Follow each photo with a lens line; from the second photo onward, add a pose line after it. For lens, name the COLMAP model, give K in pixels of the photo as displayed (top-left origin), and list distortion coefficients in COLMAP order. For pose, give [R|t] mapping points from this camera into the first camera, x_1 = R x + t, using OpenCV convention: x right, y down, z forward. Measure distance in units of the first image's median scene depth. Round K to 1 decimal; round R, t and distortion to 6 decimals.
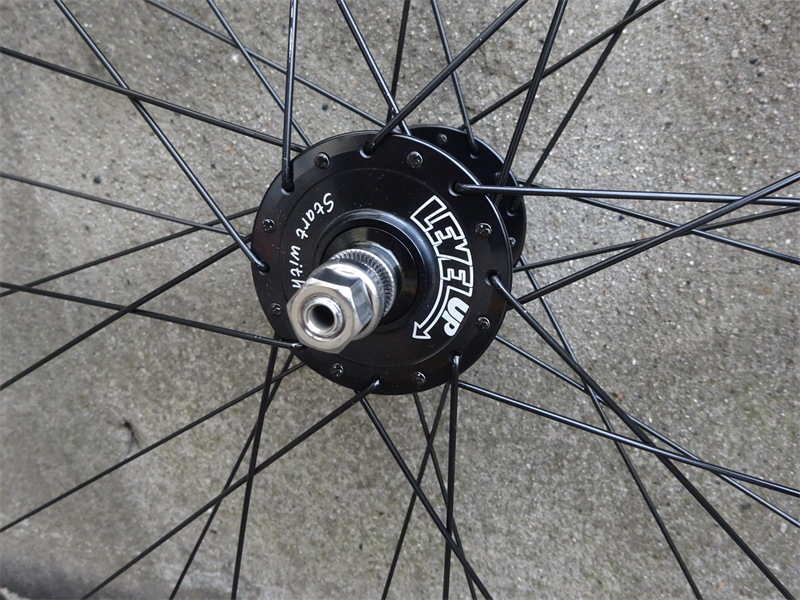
lens RADIAL K [[586.6, 0, 399.0], [0, 586.6, 300.1], [0, 0, 1]] dist [0.014541, -0.016566]
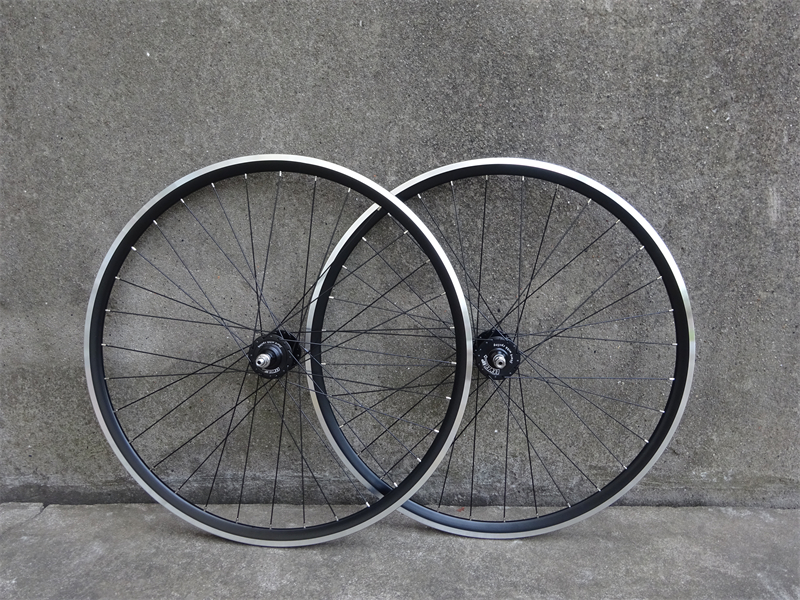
lens RADIAL K [[586.6, 0, 396.4], [0, 586.6, 300.6], [0, 0, 1]] dist [0.014541, -0.016566]
pose [[0.942586, -0.031138, 0.332509, 0.642323], [0.091420, 0.981671, -0.167225, 0.462118], [-0.321207, 0.188022, 0.928156, -3.529087]]
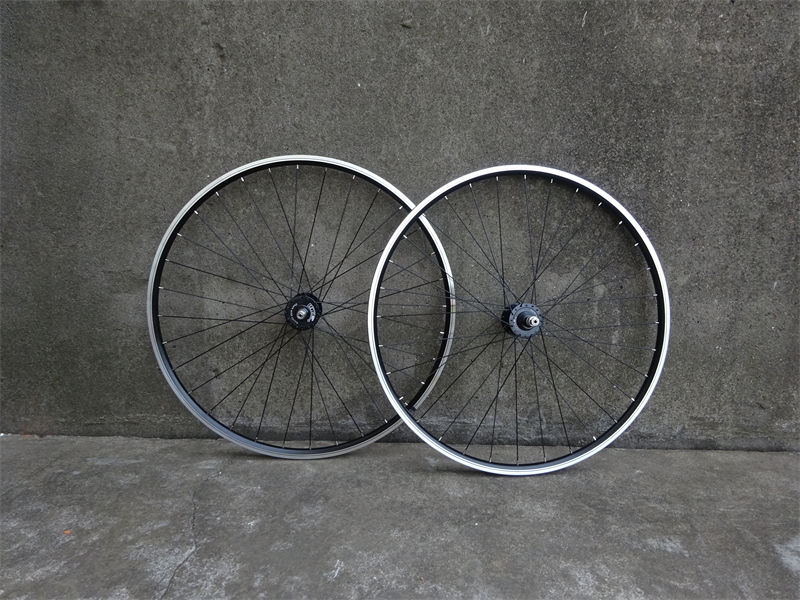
lens RADIAL K [[586.6, 0, 399.0], [0, 586.6, 300.2], [0, 0, 1]] dist [0.014541, -0.016566]
pose [[0.950177, -0.017101, 0.311240, -0.767099], [0.078720, 0.979293, -0.186515, 0.824148], [-0.301606, 0.201724, 0.931848, -4.101720]]
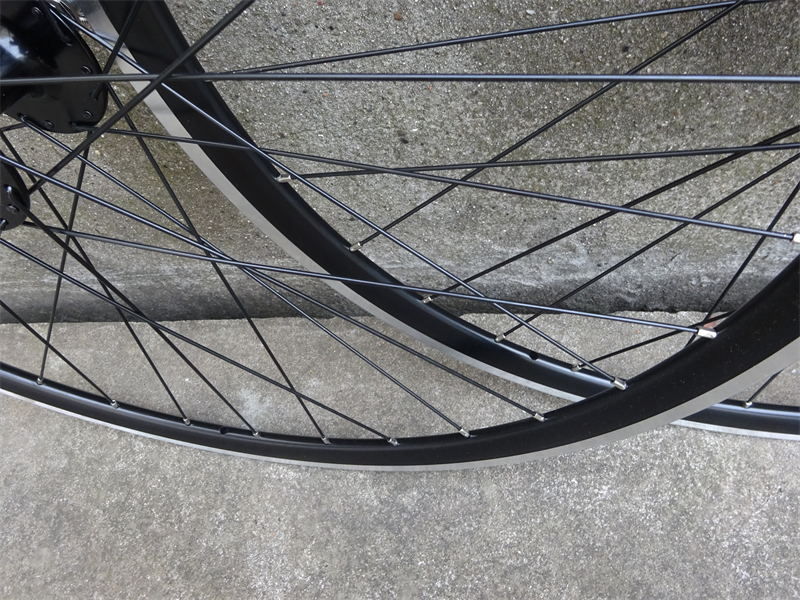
lens RADIAL K [[586.6, 0, 397.5], [0, 586.6, 300.9], [0, 0, 1]] dist [0.014541, -0.016566]
pose [[0.955557, -0.290863, -0.048065, 1.707086], [0.259521, 0.752581, 0.605203, -0.050712], [-0.139859, -0.590779, 0.794619, -0.587741]]
